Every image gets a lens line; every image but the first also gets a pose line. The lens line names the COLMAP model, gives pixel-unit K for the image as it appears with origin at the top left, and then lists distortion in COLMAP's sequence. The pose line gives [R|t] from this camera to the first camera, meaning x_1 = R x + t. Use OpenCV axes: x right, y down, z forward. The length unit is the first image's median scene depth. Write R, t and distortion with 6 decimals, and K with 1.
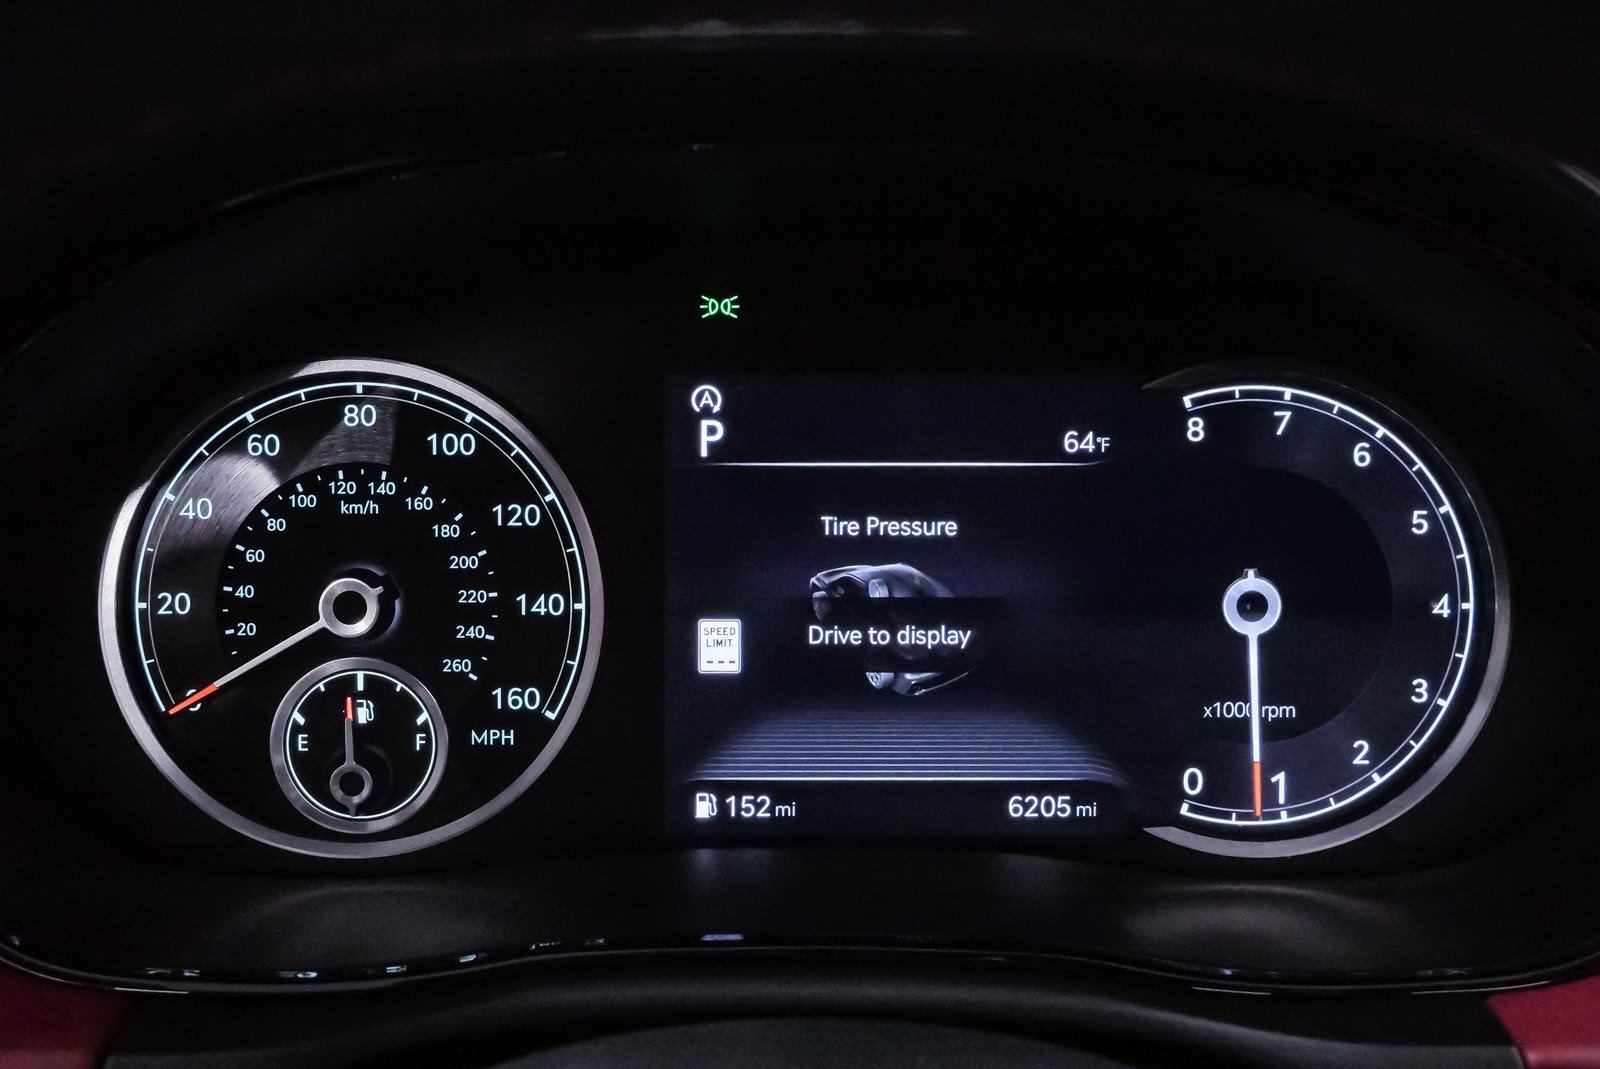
lens RADIAL K [[2114.6, 0, 801.5], [0, 2114.6, 536.8], [0, 0, 1]] dist [0.009318, 0.000000]
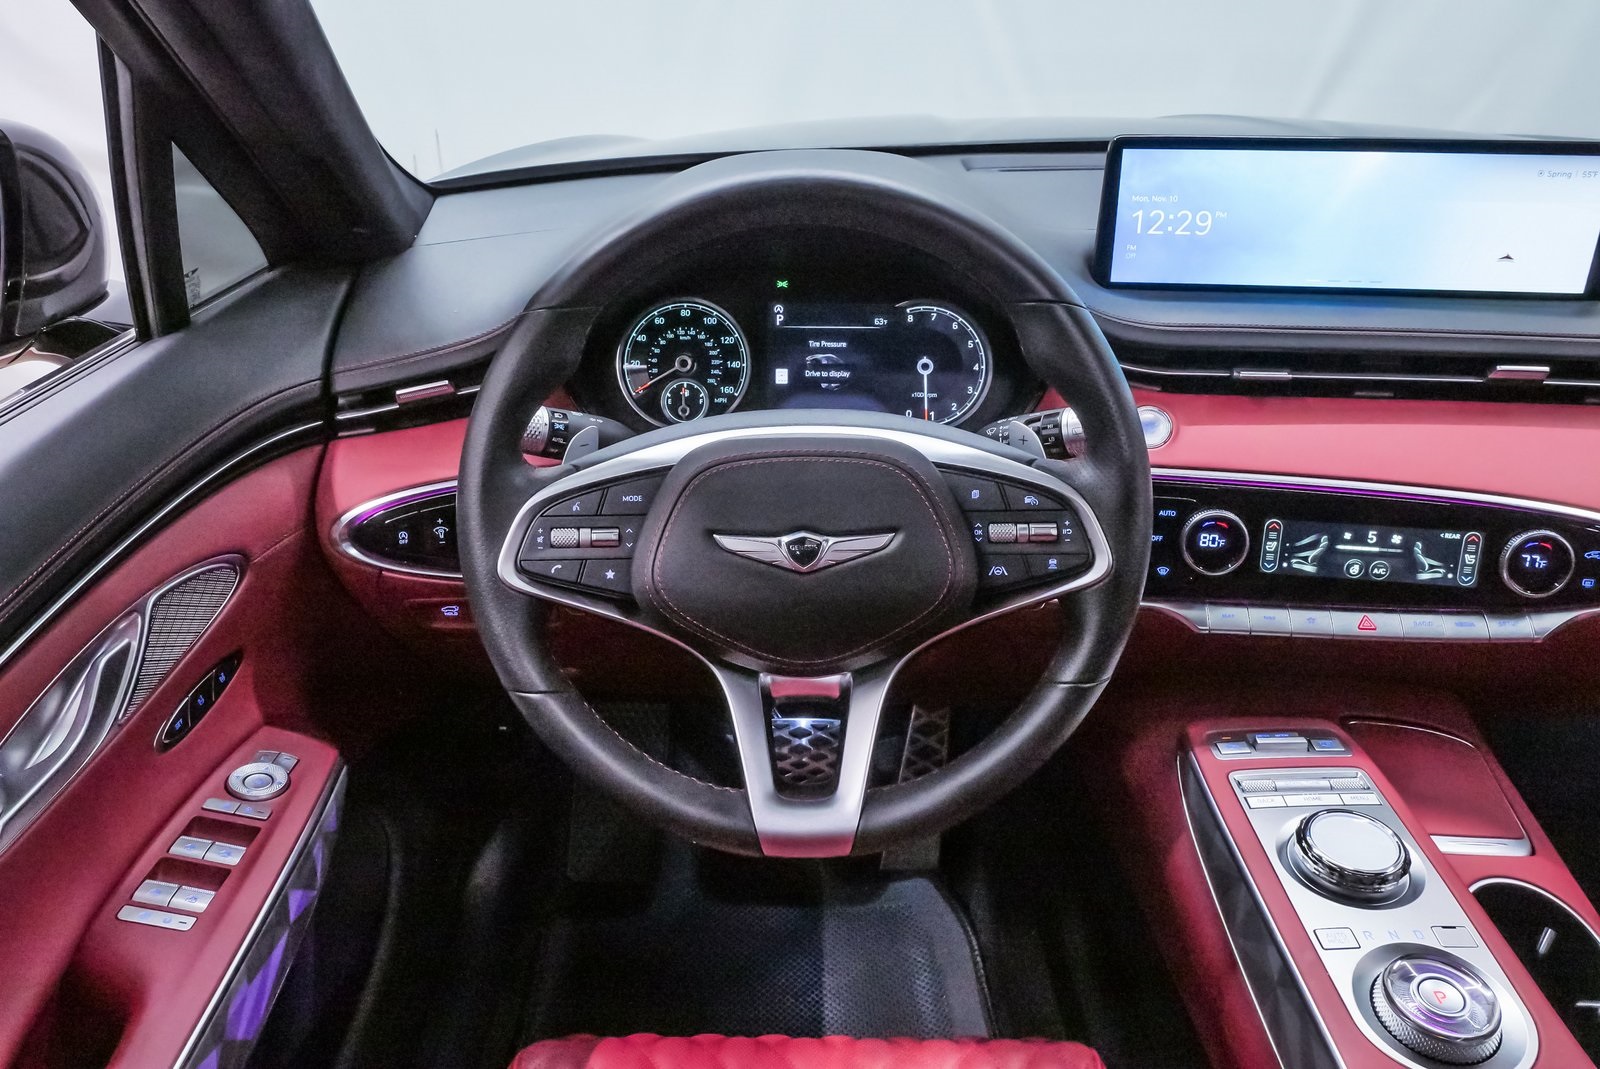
lens RADIAL K [[1166.9, 0, 802.0], [0, 1166.9, 535.6], [0, 0, 1]] dist [-0.038167, 0.014254]
pose [[0.999972, 0.007200, -0.001805, 0.002678], [-0.007071, 0.997968, 0.063328, 0.201835], [0.002257, -0.063314, 0.997991, -1.065465]]
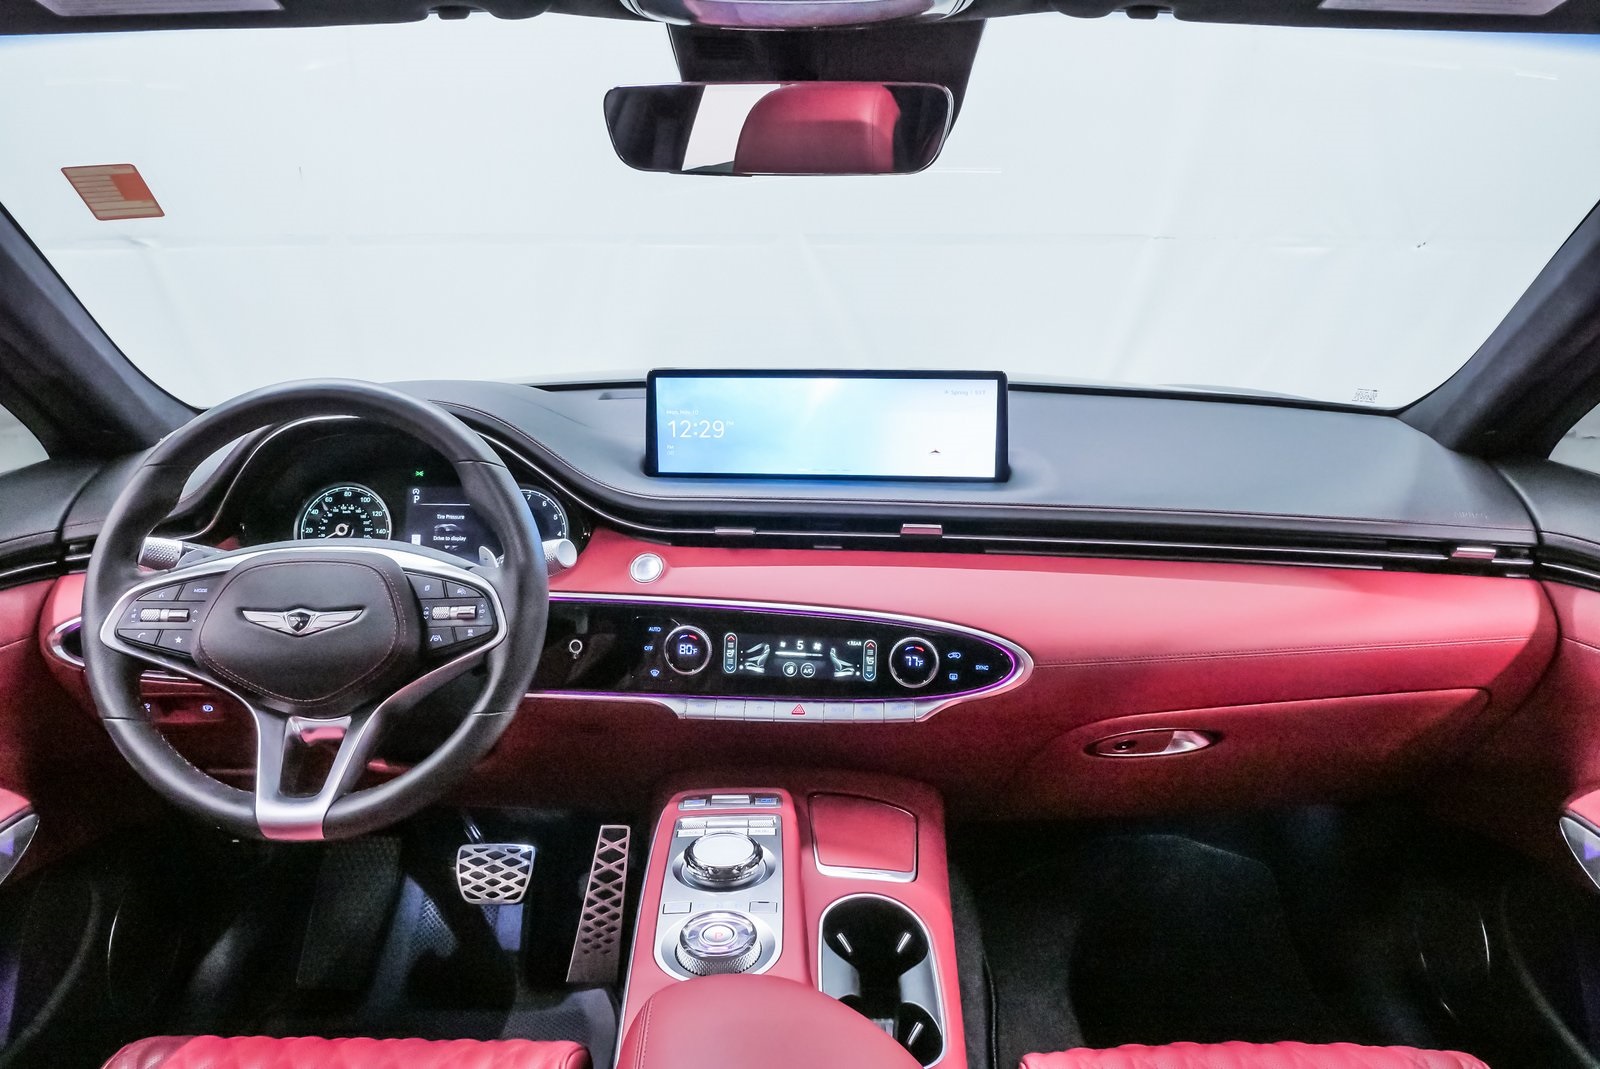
lens RADIAL K [[1166.9, 0, 797.3], [0, 1166.9, 543.9], [0, 0, 1]] dist [-0.038167, 0.014254]
pose [[0.999951, 0.009364, -0.003233, 0.878764], [-0.009744, 0.988560, -0.150516, 0.468980], [0.001787, 0.150540, 0.988602, -1.731601]]
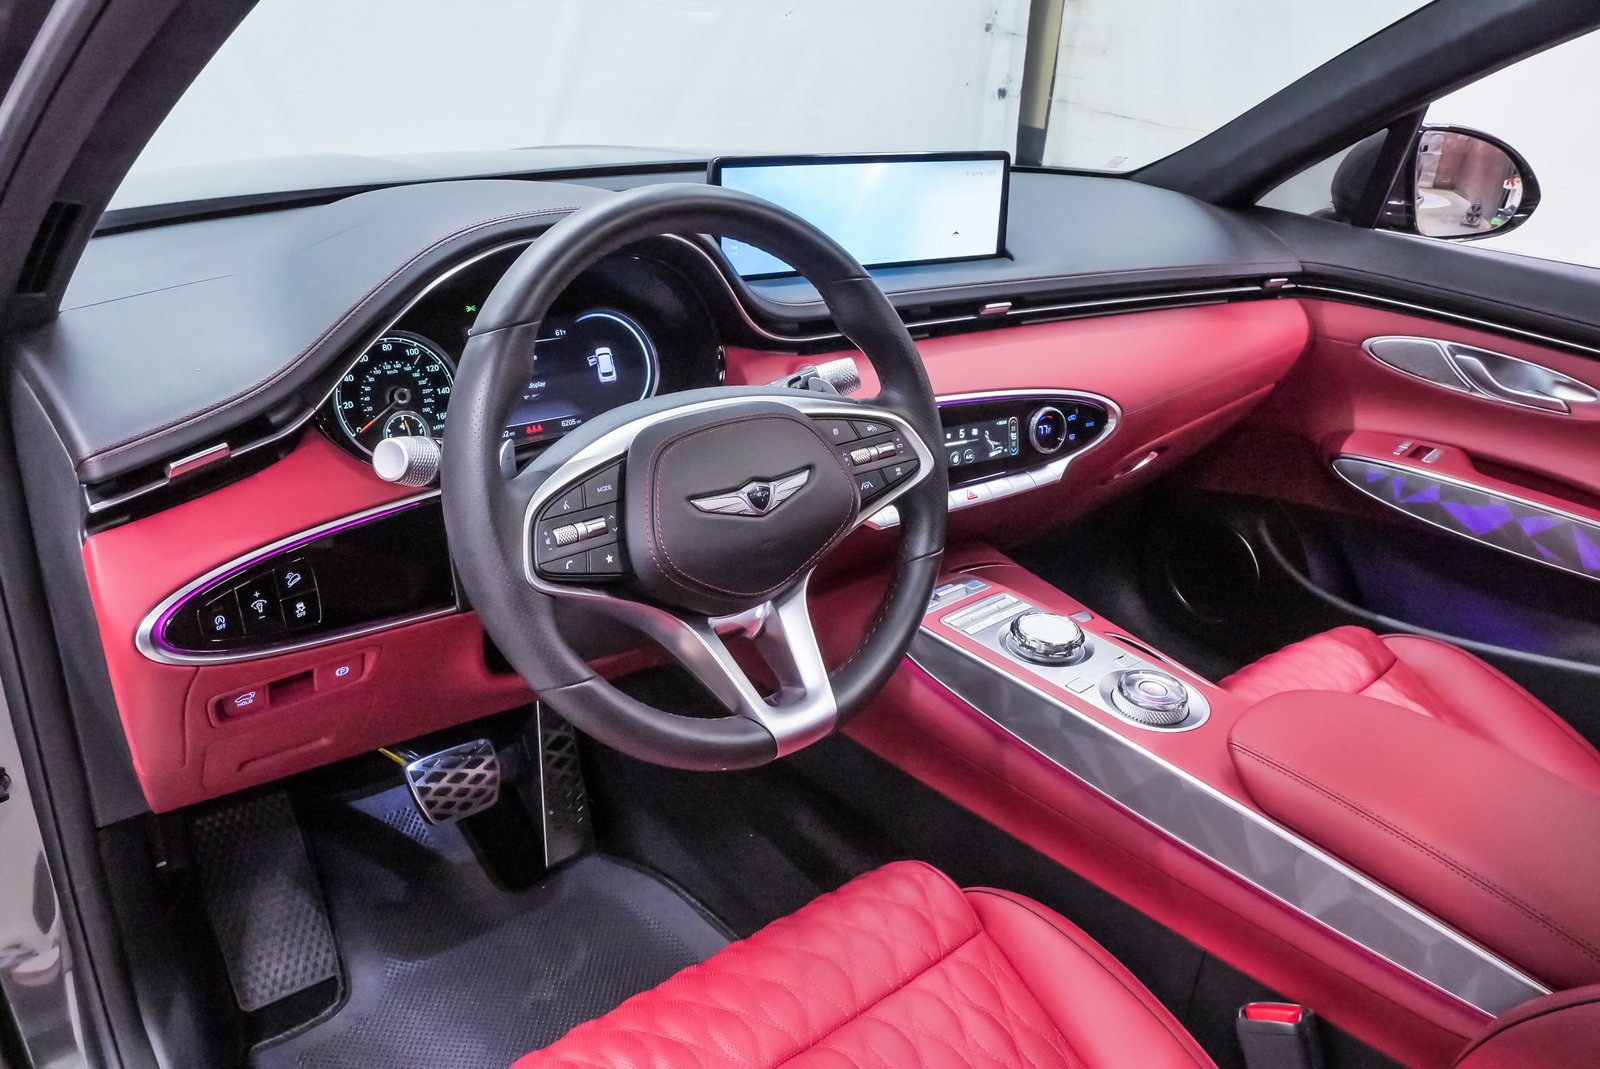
lens RADIAL K [[1166.9, 0, 806.7], [0, 1166.9, 547.4], [0, 0, 1]] dist [-0.038167, 0.014254]
pose [[0.759677, -0.223692, 0.610616, -0.970393], [0.197732, 0.973974, 0.110803, 0.204885], [-0.619510, 0.036564, 0.784137, -1.042965]]
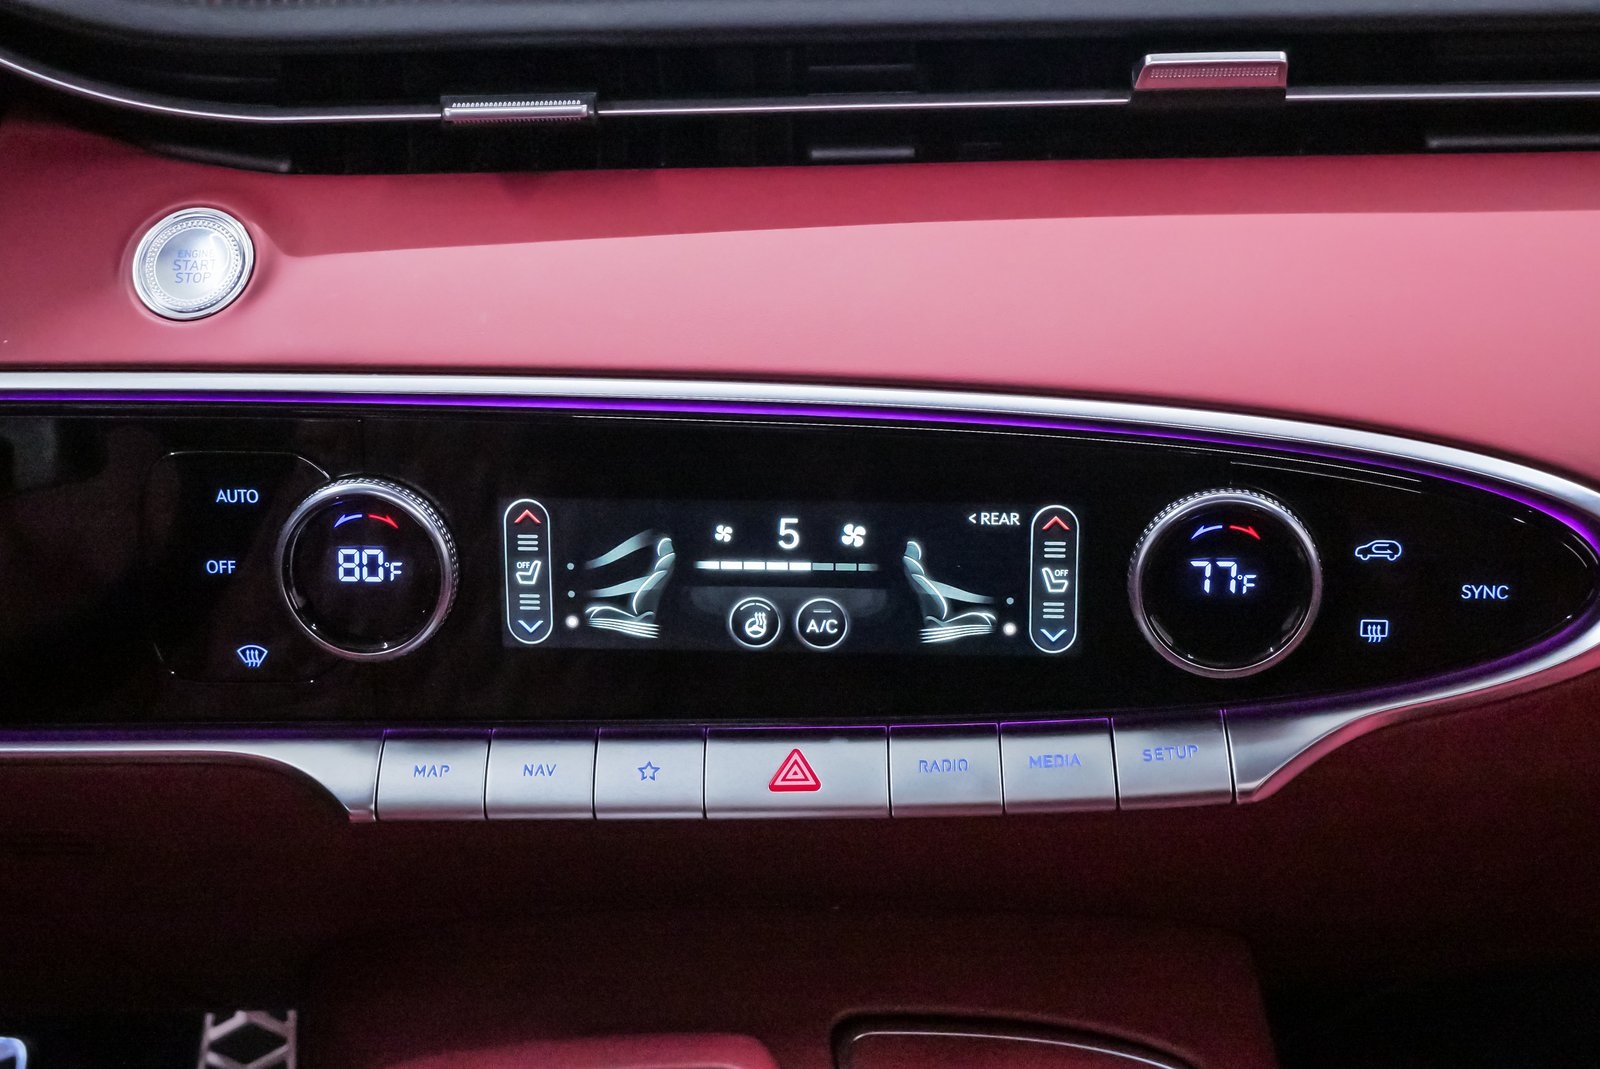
lens RADIAL K [[2114.6, 0, 795.1], [0, 2114.6, 531.6], [0, 0, 1]] dist [0.009318, 0.000000]
pose [[0.998033, -0.042416, 0.046155, 0.827998], [0.040982, 0.998661, 0.031582, 0.272899], [-0.047433, -0.029628, 0.998435, -0.460497]]
